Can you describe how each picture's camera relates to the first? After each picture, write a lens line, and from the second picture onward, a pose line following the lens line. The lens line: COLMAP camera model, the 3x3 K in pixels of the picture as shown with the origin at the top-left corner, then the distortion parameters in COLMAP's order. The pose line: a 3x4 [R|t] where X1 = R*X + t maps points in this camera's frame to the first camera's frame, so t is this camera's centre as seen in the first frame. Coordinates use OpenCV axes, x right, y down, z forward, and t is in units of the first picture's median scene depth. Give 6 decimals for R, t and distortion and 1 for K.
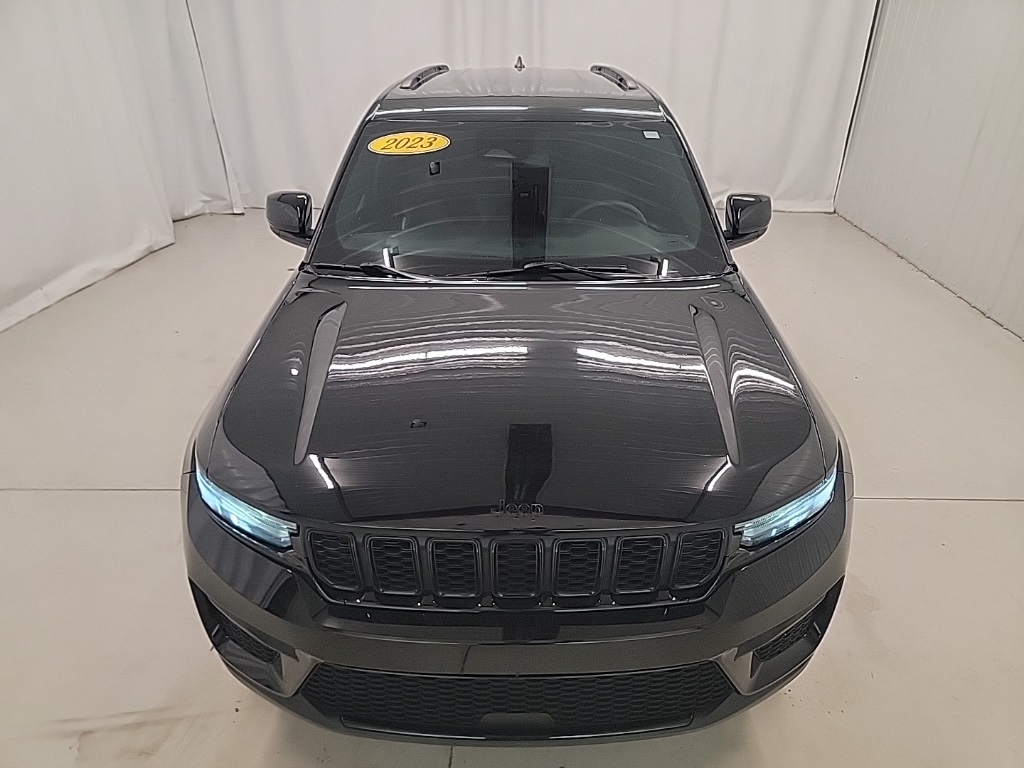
lens RADIAL K [[779.2, 0, 529.0], [0, 779.2, 383.8], [0, 0, 1]] dist [0.037166, -0.000314]
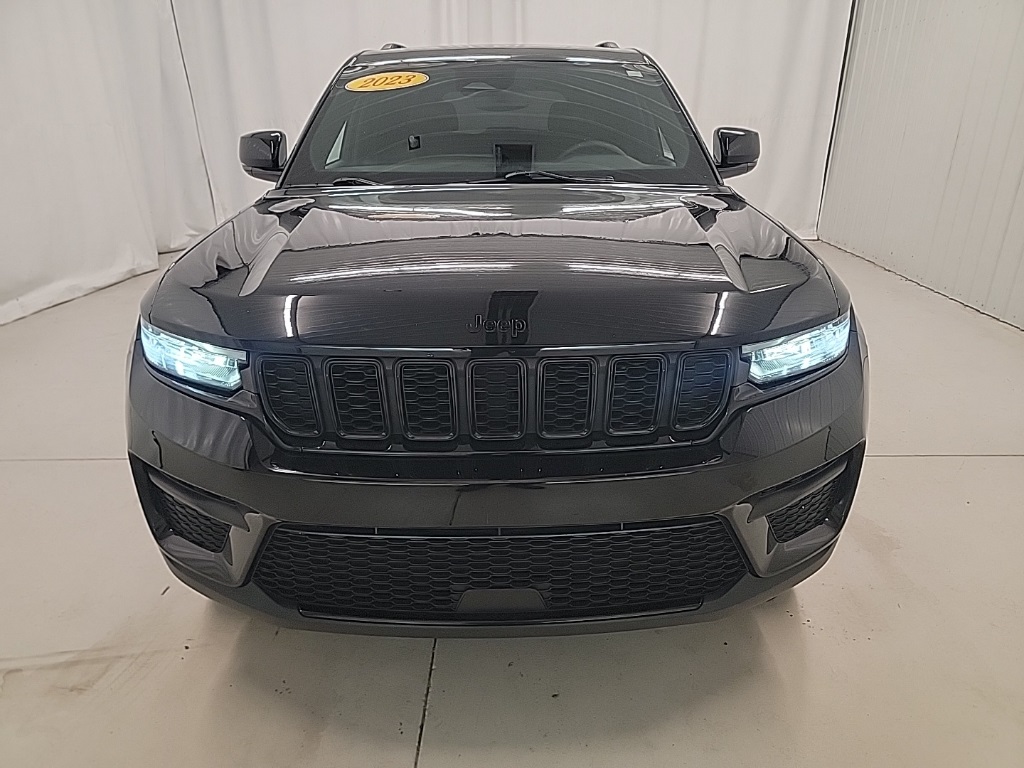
lens RADIAL K [[774.1, 0, 523.7], [0, 774.1, 381.8], [0, 0, 1]] dist [0.036883, -0.007138]
pose [[0.999858, -0.015674, 0.006148, 0.007111], [0.016267, 0.993510, -0.112575, 0.228994], [-0.004344, 0.112659, 0.993624, 0.095541]]
